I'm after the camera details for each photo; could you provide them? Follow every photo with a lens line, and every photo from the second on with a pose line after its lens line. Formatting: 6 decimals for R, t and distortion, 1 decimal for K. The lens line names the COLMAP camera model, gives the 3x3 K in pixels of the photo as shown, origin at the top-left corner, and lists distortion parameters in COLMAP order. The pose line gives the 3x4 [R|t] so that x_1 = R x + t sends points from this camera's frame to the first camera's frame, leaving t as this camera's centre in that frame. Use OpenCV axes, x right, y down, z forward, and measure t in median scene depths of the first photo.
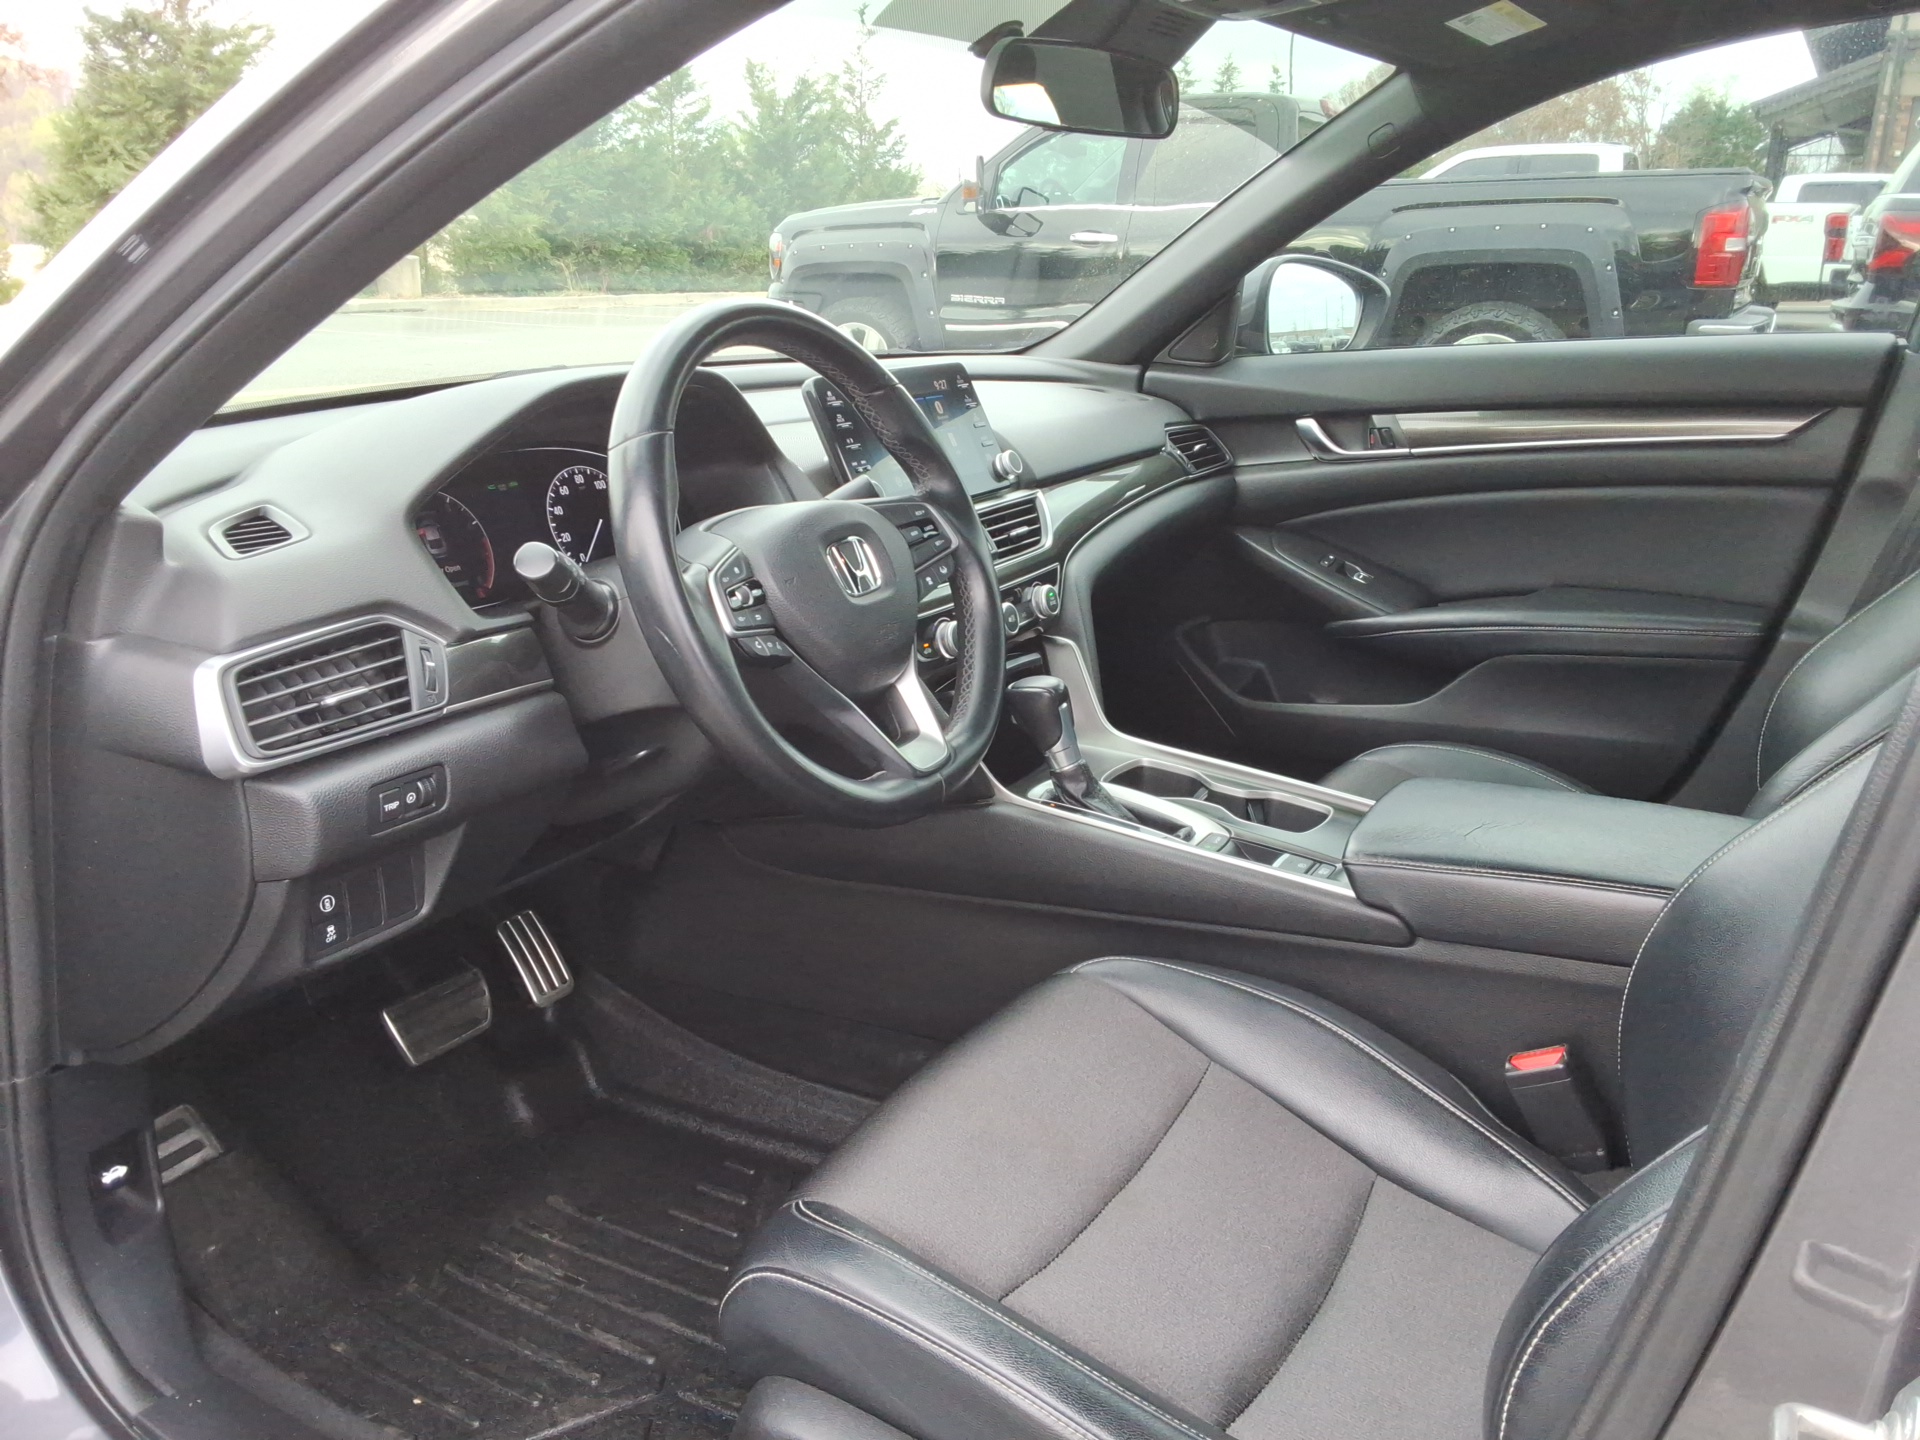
lens RADIAL K [[1548.0, 0, 978.4], [0, 1548.0, 715.7], [0, 0, 1]] dist [0.116443, -0.176658]
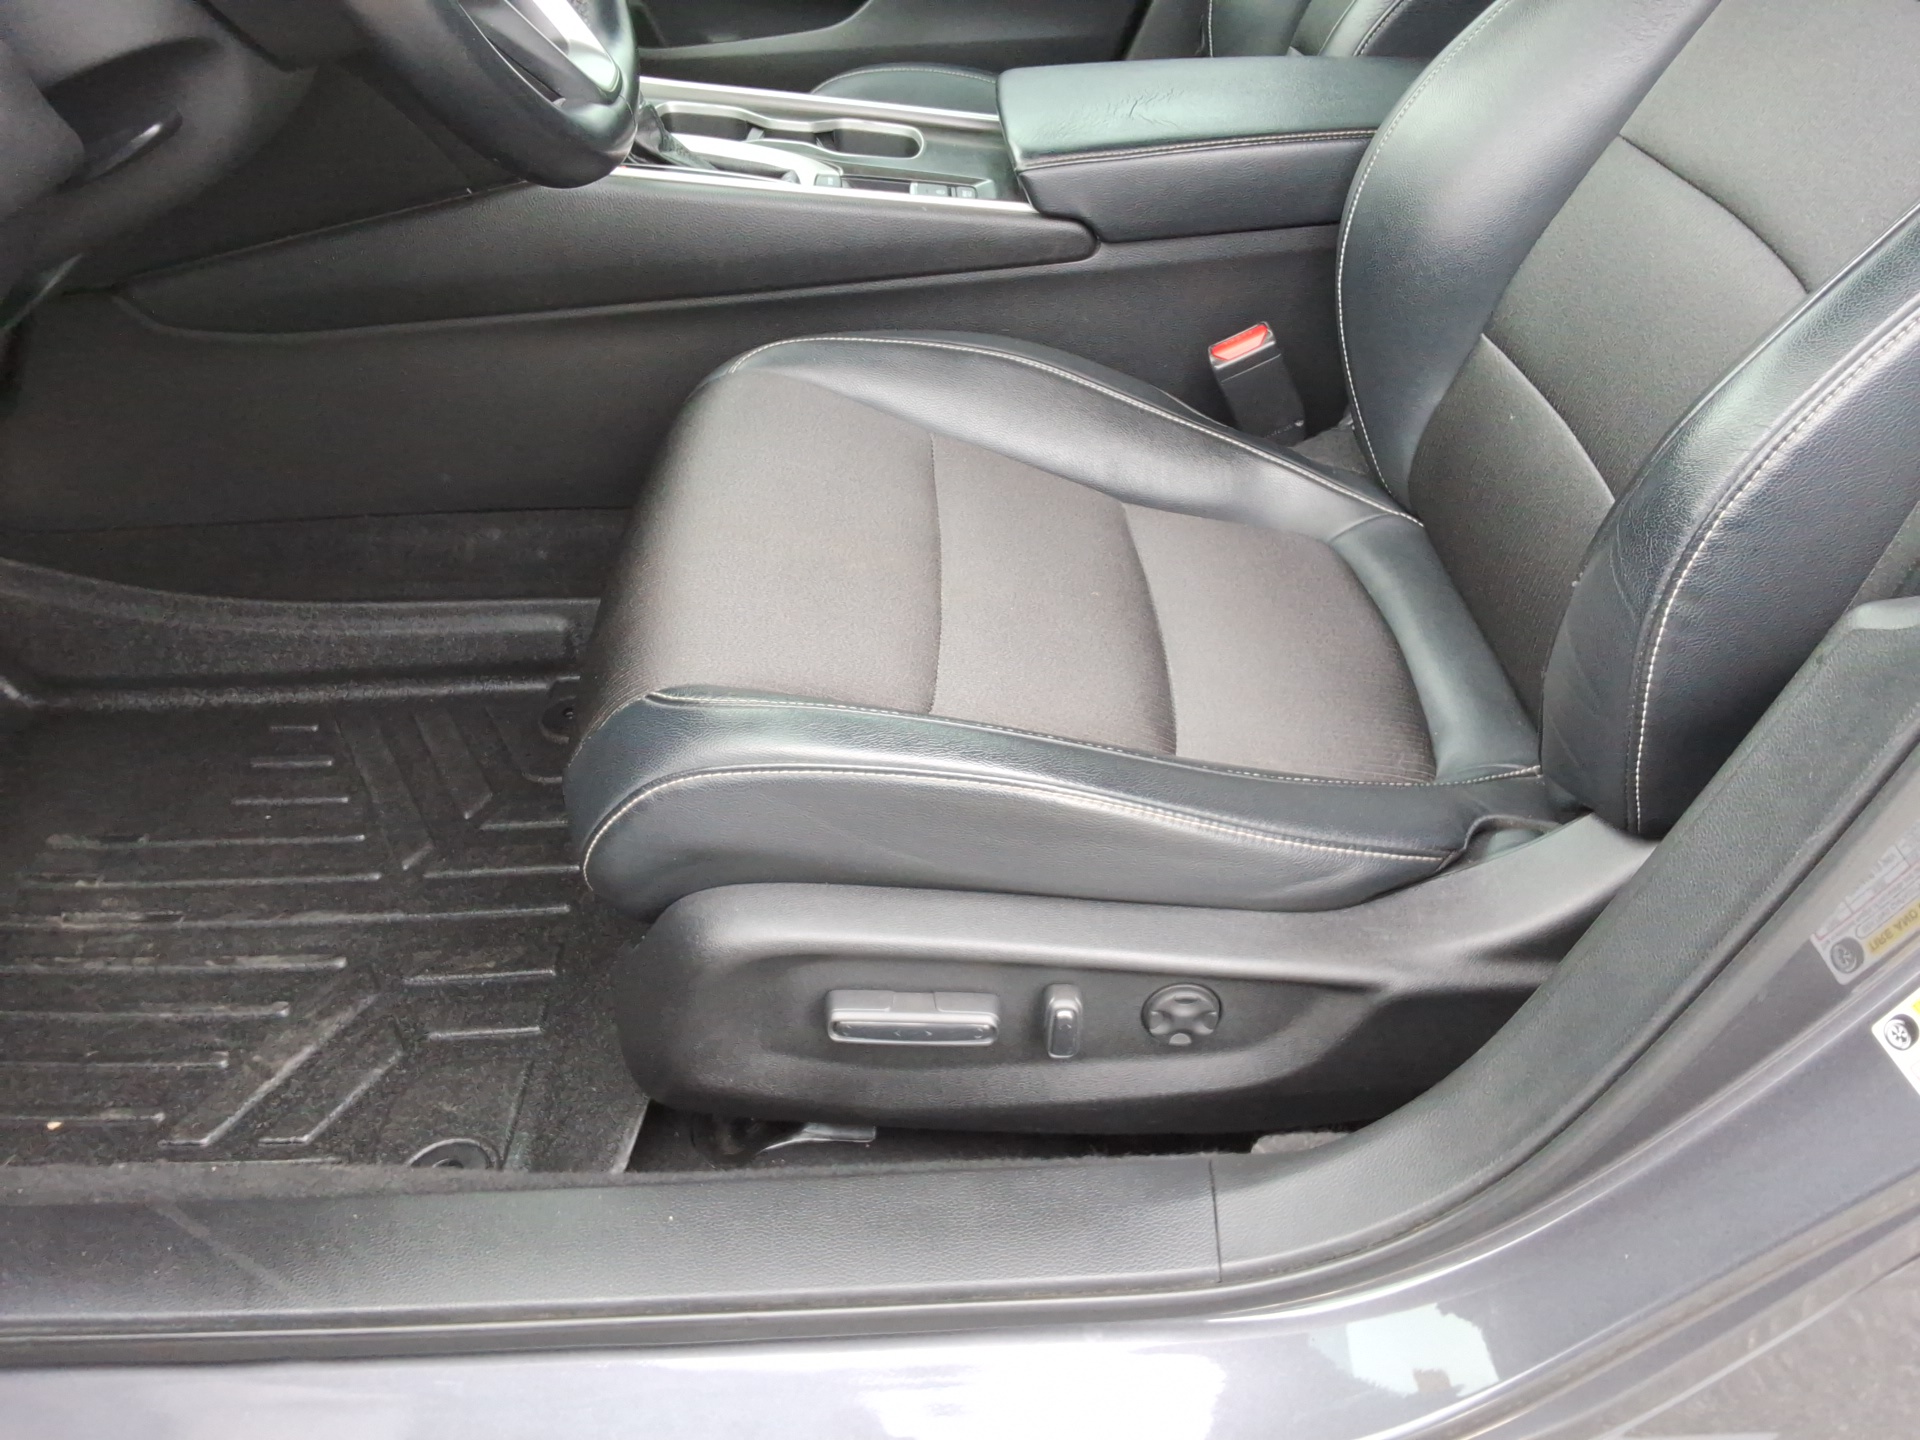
lens RADIAL K [[1547.1, 0, 952.1], [0, 1547.1, 712.4], [0, 0, 1]] dist [0.137733, -0.183497]
pose [[0.846786, -0.303686, 0.436724, -0.268690], [0.136772, 0.917712, 0.372958, 0.041175], [-0.514050, -0.256083, 0.818642, 0.233887]]
